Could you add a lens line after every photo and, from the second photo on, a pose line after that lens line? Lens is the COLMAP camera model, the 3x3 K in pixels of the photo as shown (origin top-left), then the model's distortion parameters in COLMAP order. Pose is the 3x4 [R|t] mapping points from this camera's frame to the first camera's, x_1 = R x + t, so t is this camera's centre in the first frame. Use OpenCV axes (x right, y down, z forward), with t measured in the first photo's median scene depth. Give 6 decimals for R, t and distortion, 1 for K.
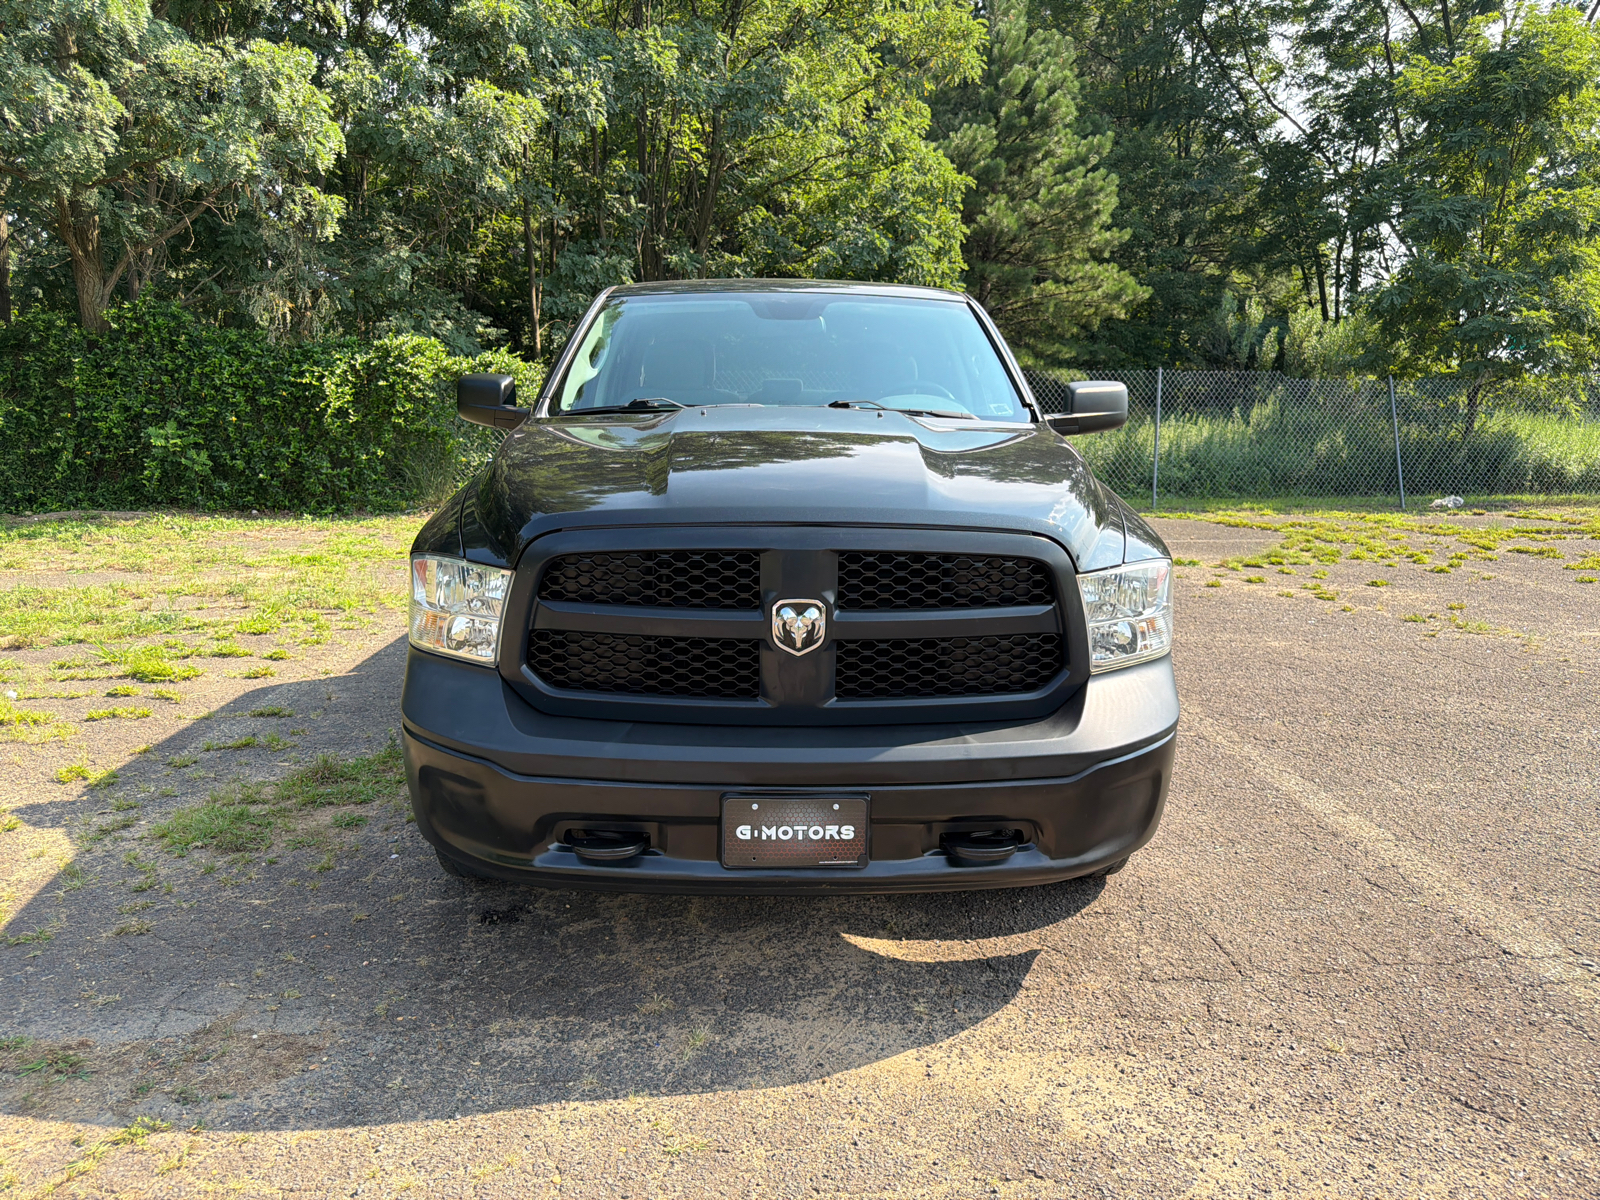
lens RADIAL K [[1114.0, 0, 800.0], [0, 1114.0, 600.0], [0, 0, 1]] dist [0.070612, -0.108353]
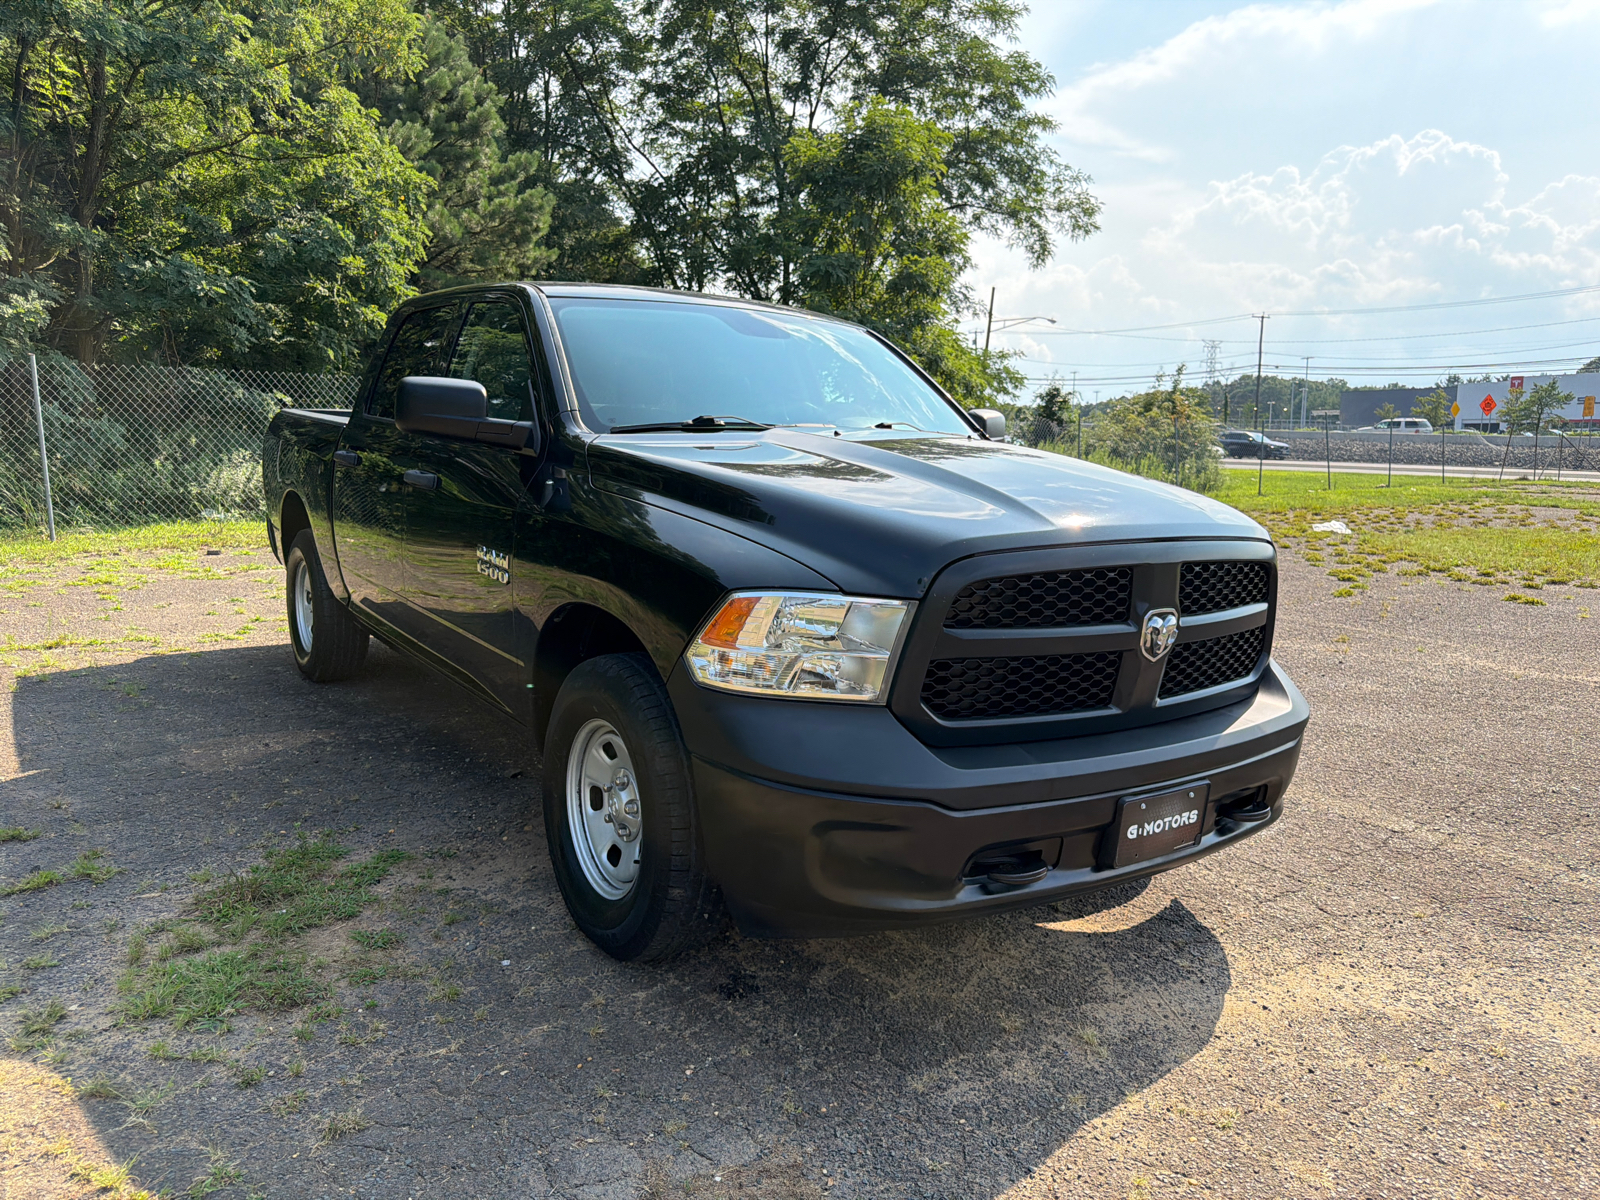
lens RADIAL K [[1116.8, 0, 802.1], [0, 1116.8, 614.7], [0, 0, 1]] dist [0.025292, -0.034282]
pose [[0.839474, -0.069861, 0.538890, -0.743335], [0.069446, 0.997362, 0.021114, -0.035869], [-0.538944, 0.019699, 0.842111, 0.228792]]
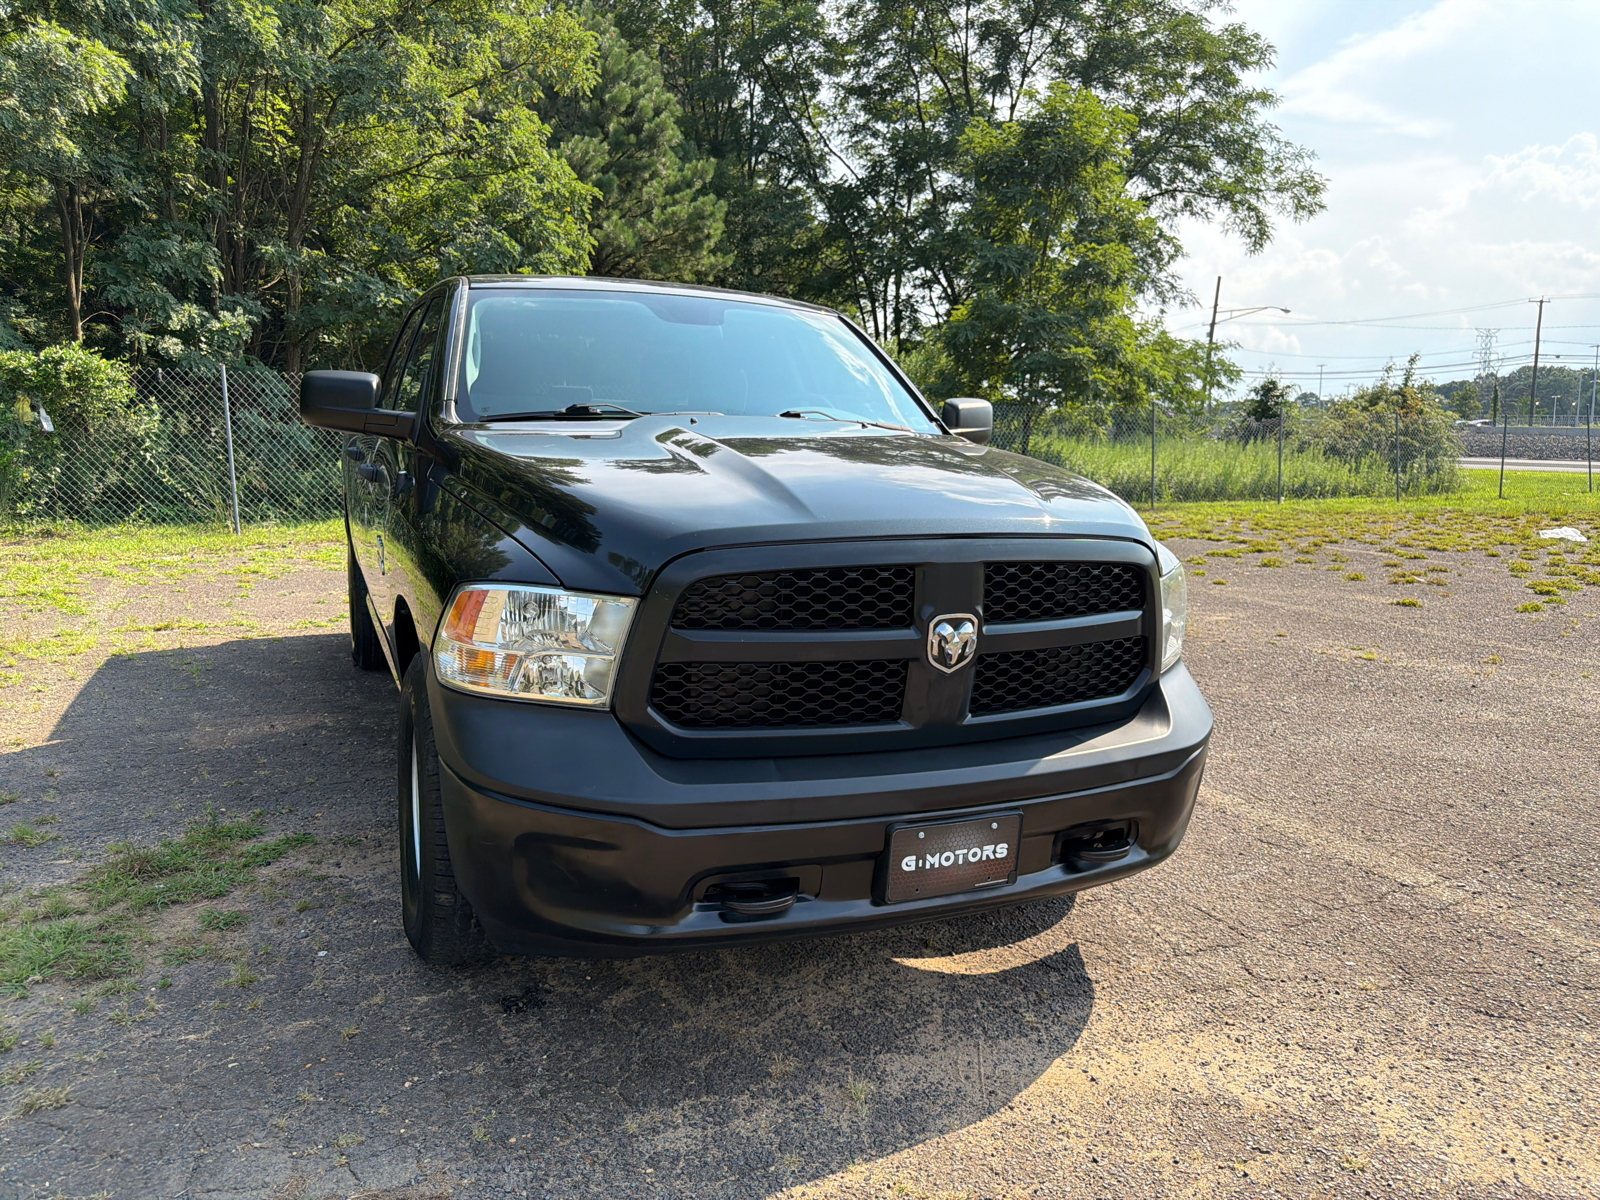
lens RADIAL K [[1115.9, 0, 790.5], [0, 1115.9, 611.1], [0, 0, 1]] dist [0.057810, -0.081174]
pose [[0.930324, -0.045996, 0.363844, -0.406950], [0.047678, 0.998853, 0.004361, -0.012038], [-0.363627, 0.013291, 0.931450, 0.129508]]
